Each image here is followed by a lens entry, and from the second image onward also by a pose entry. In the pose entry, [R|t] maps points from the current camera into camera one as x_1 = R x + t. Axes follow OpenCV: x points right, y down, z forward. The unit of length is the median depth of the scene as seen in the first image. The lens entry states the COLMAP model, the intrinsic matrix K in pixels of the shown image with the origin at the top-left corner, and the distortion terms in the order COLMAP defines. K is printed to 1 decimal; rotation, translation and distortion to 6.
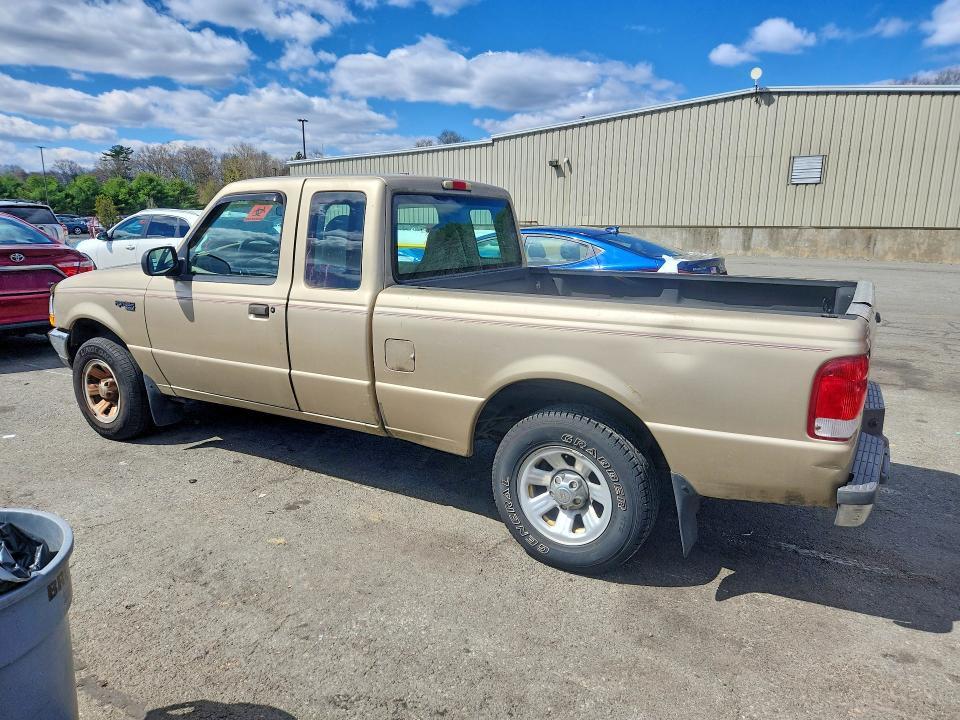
lens RADIAL K [[651.5, 0, 475.5], [0, 651.5, 362.6], [0, 0, 1]] dist [0.036554, -0.024538]
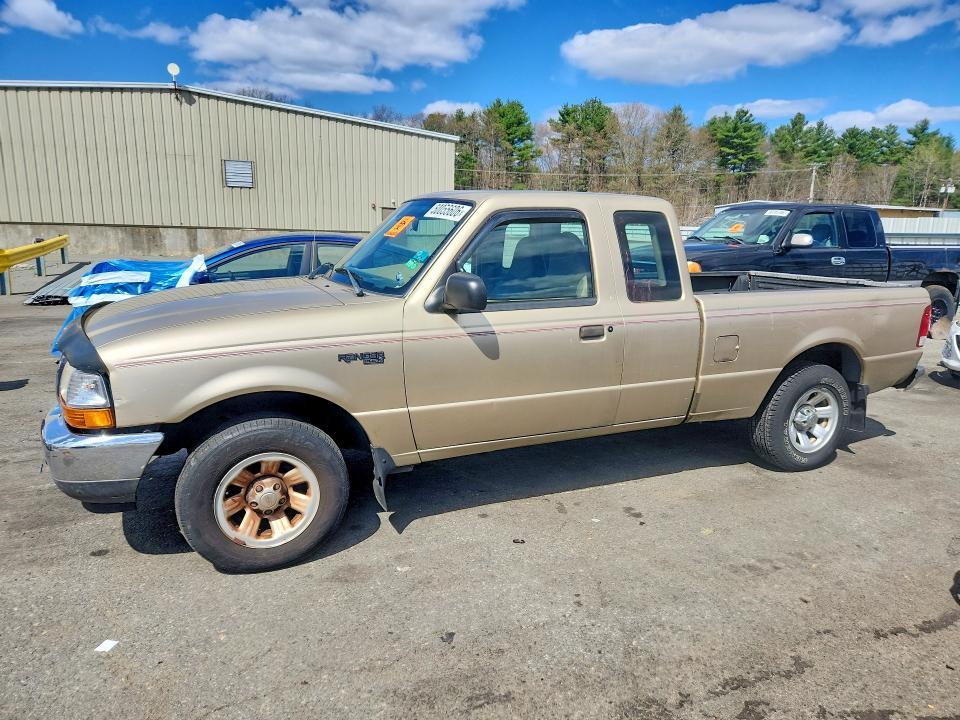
lens RADIAL K [[651.5, 0, 469.7], [0, 651.5, 389.0], [0, 0, 1]] dist [0.036554, -0.024538]
pose [[0.576651, -0.191249, 0.794291, -0.186306], [0.157908, 0.979973, 0.121316, -0.021912], [-0.801585, 0.055468, 0.595302, 0.088653]]
